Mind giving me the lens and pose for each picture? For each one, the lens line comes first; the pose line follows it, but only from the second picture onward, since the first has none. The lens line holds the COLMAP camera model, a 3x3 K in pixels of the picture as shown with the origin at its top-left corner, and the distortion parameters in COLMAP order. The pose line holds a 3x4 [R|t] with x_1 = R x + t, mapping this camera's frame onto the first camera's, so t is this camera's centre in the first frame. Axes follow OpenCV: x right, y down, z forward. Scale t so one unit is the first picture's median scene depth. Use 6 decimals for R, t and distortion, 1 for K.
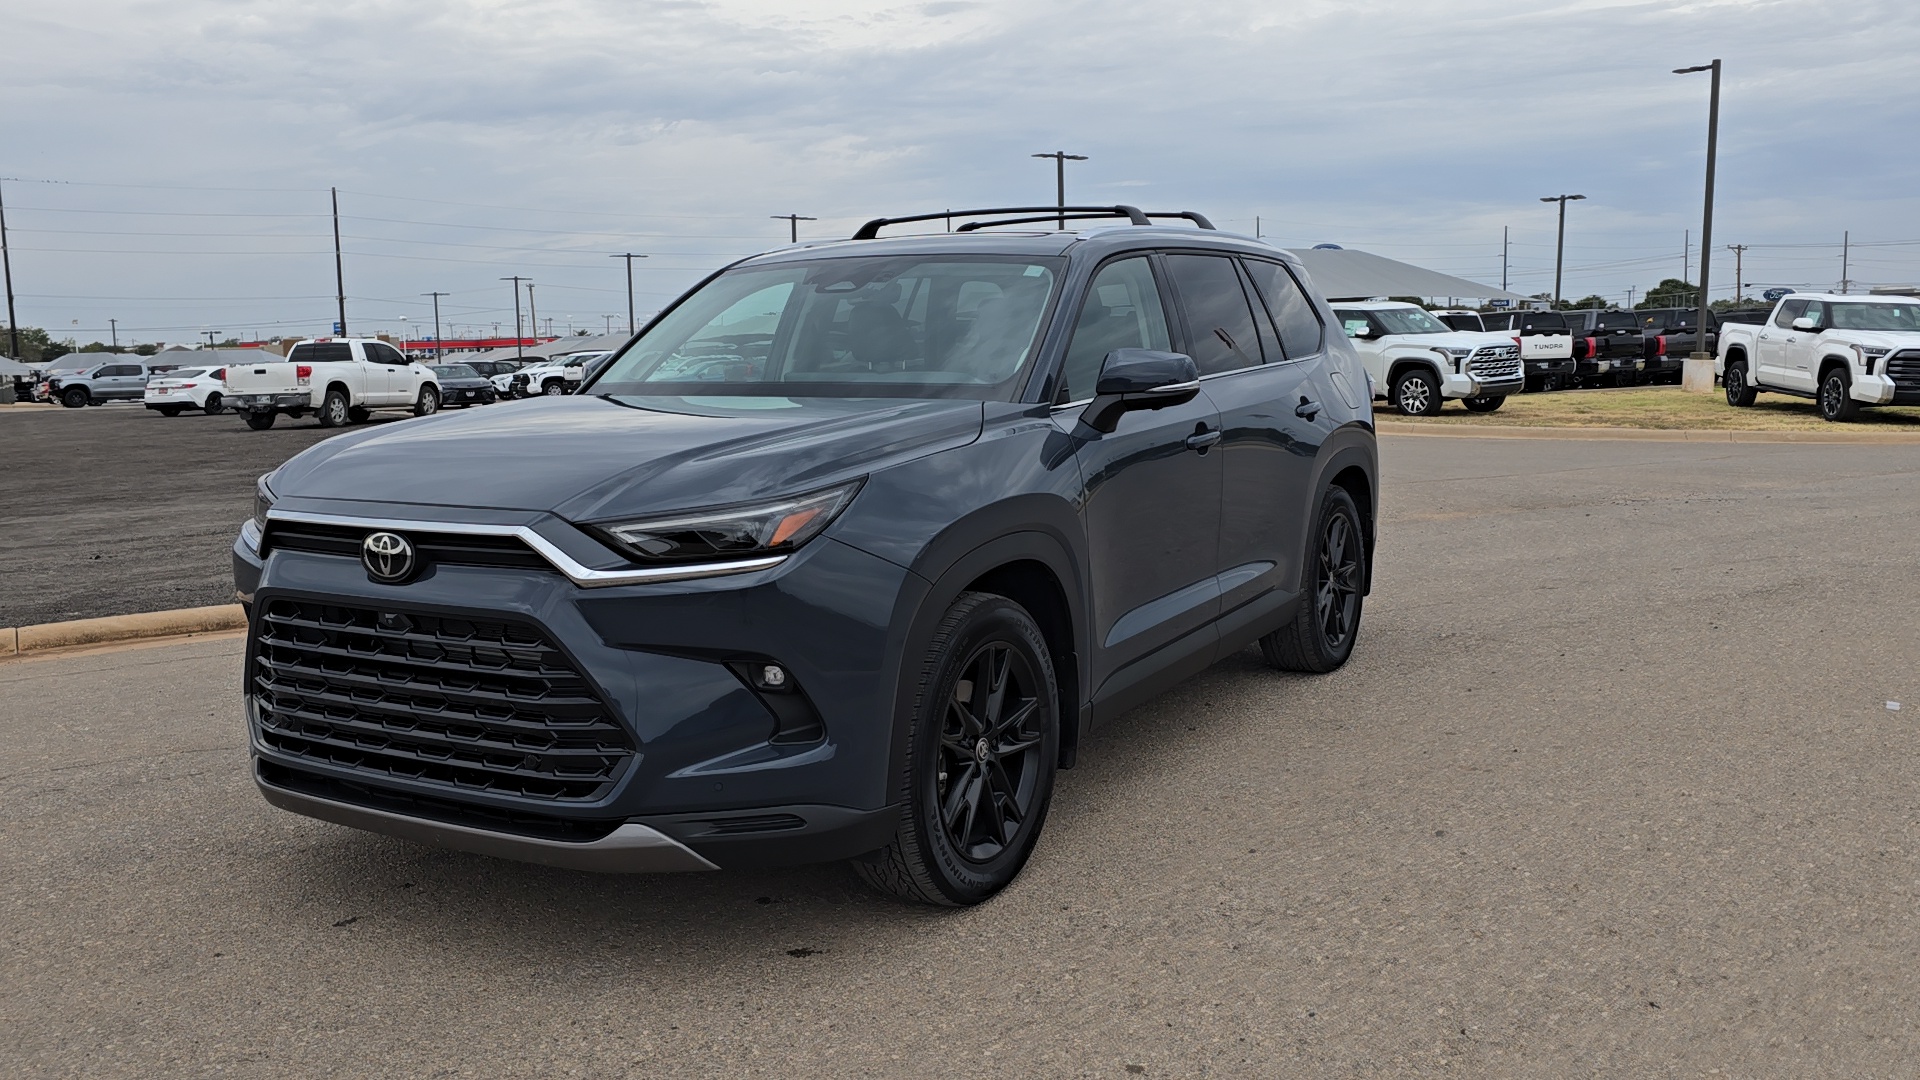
lens RADIAL K [[1608.2, 0, 957.3], [0, 1608.2, 529.5], [0, 0, 1]] dist [-0.013923, 0.012482]
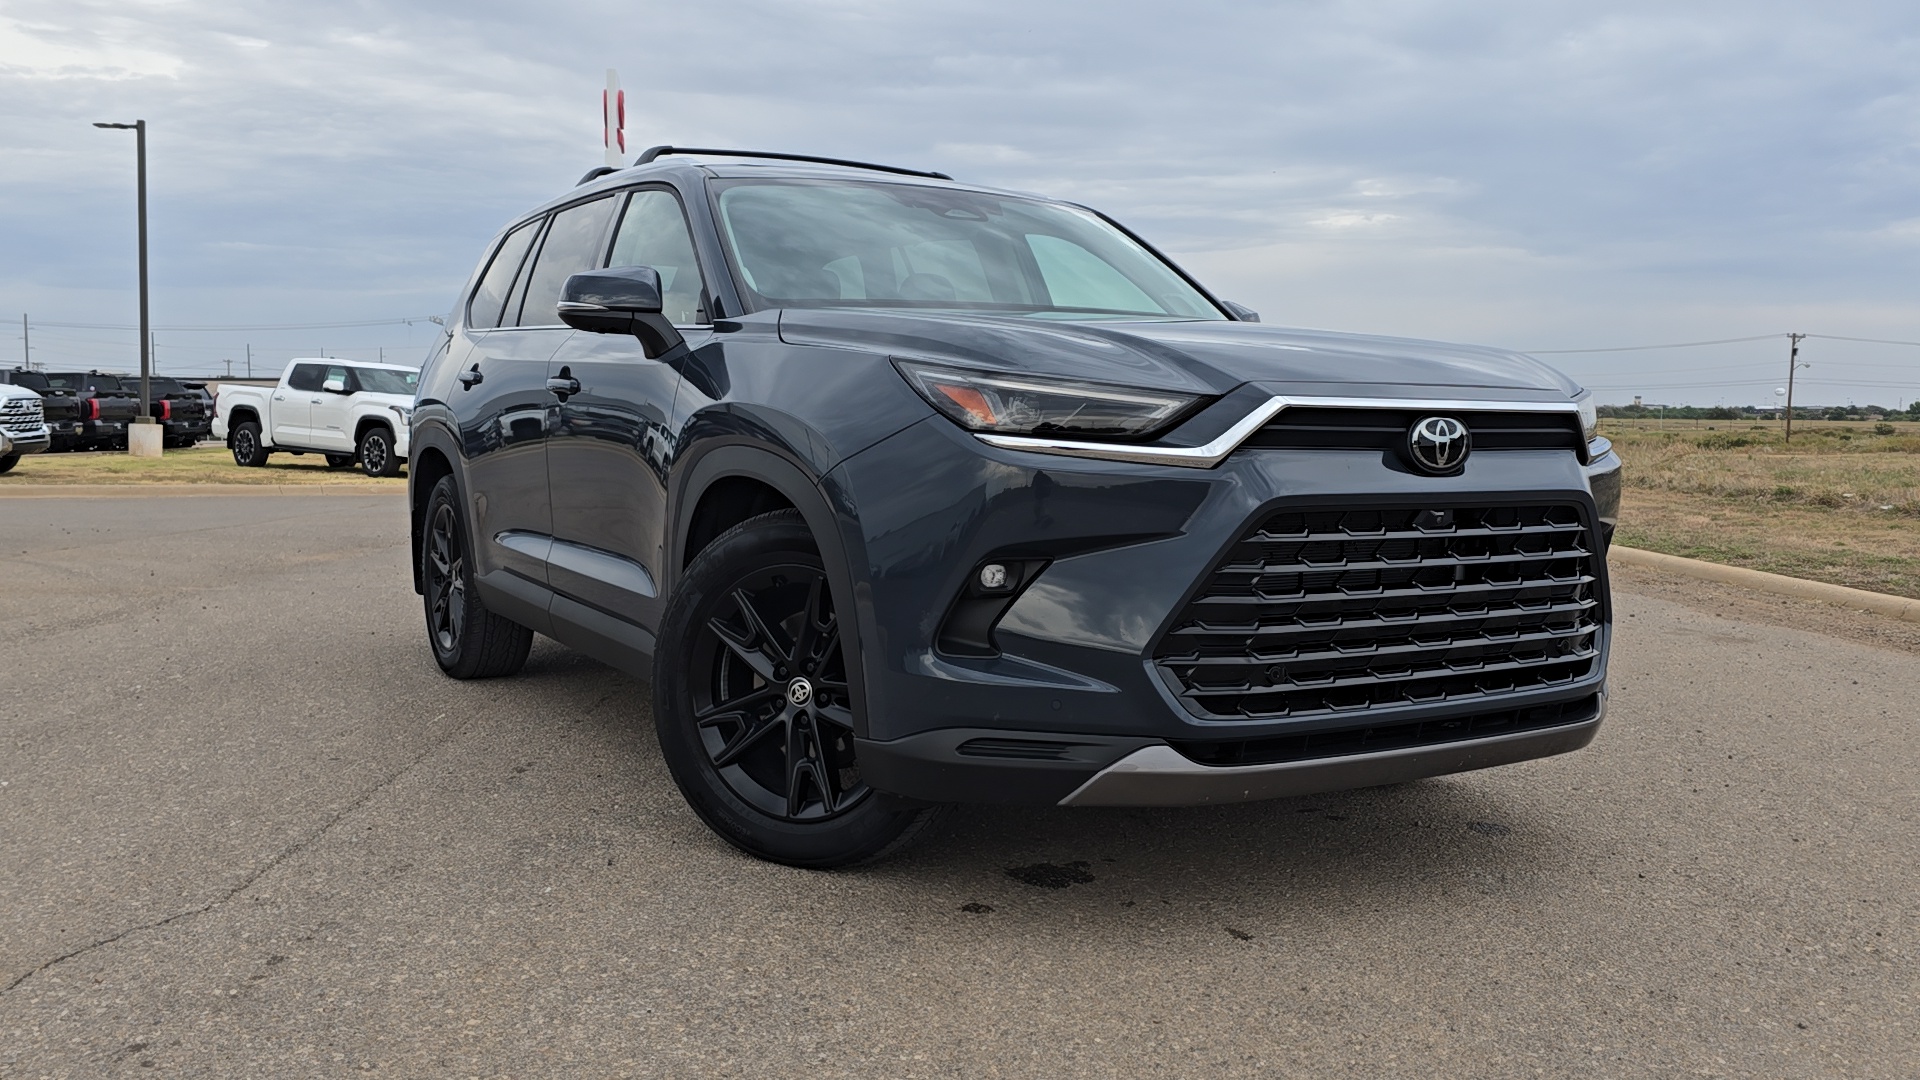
lens RADIAL K [[1608.2, 0, 977.0], [0, 1608.2, 540.1], [0, 0, 1]] dist [-0.013923, 0.012482]
pose [[0.492724, -0.039434, 0.869292, -0.199092], [0.080768, 0.996733, -0.000565, 0.007875], [-0.866429, 0.070489, 0.494299, 0.127404]]
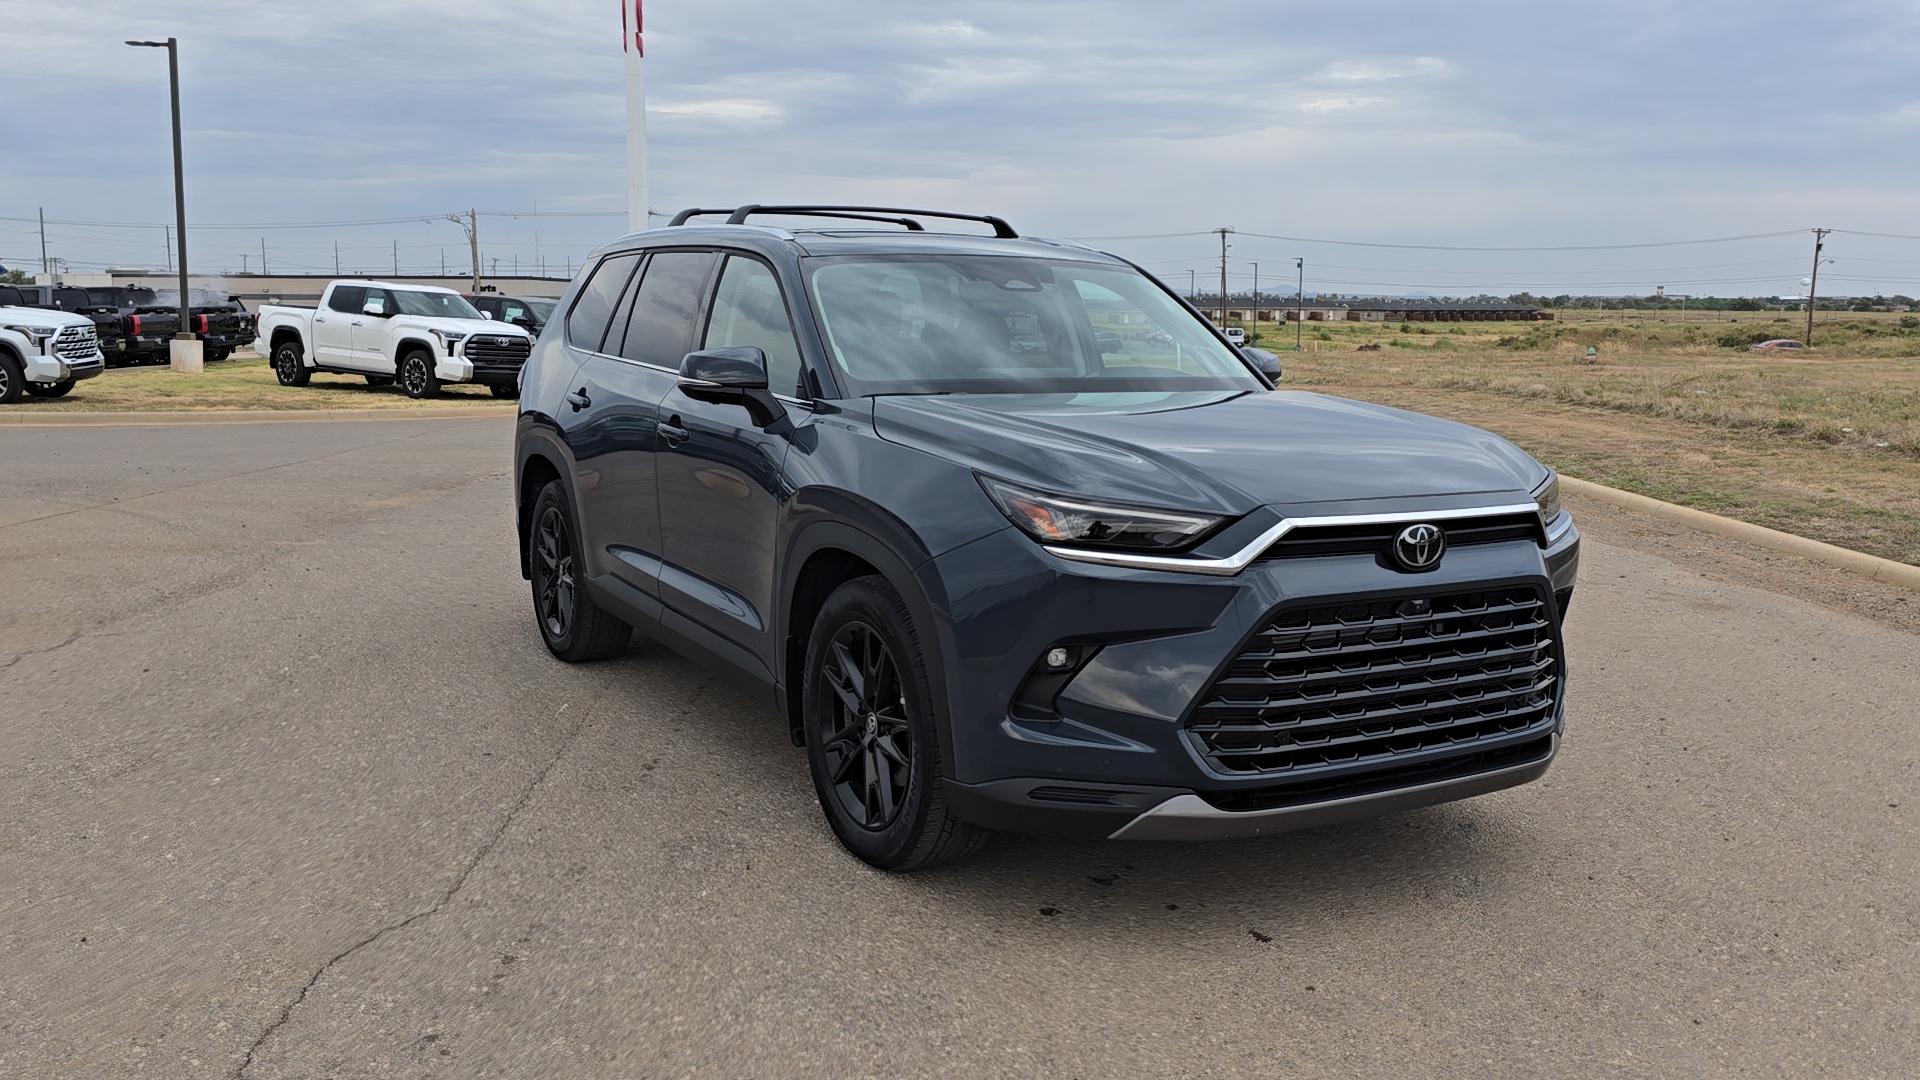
lens RADIAL K [[1608.2, 0, 972.2], [0, 1608.2, 534.0], [0, 0, 1]] dist [-0.013923, 0.012482]
pose [[0.503012, -0.094773, 0.859067, -0.229989], [0.080691, 0.994778, 0.062498, -0.013291], [-0.860504, 0.037882, 0.508033, 0.115500]]
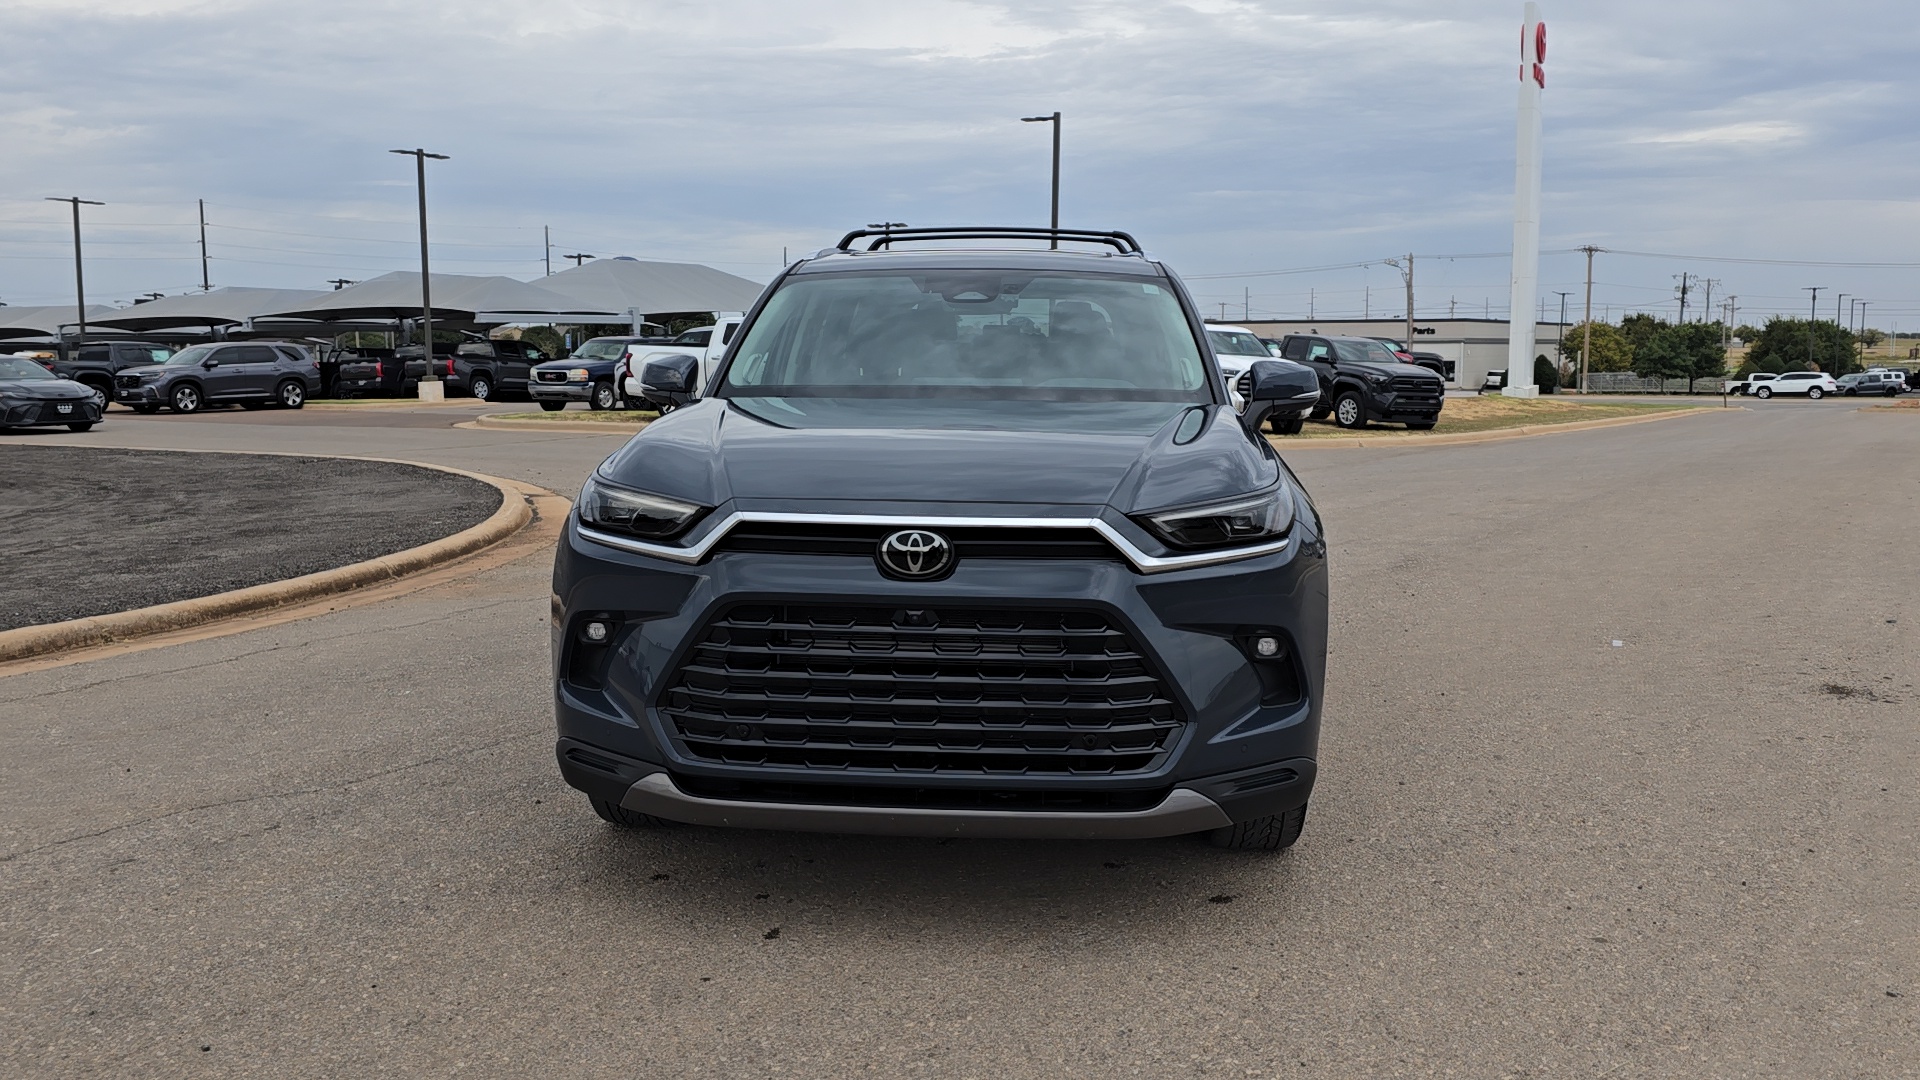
lens RADIAL K [[1608.2, 0, 958.1], [0, 1608.2, 538.7], [0, 0, 1]] dist [-0.013923, 0.012482]
pose [[0.902386, -0.028529, 0.429983, -0.123828], [0.029228, 0.999560, 0.004980, 0.000504], [-0.429936, 0.008074, 0.902823, 0.012122]]
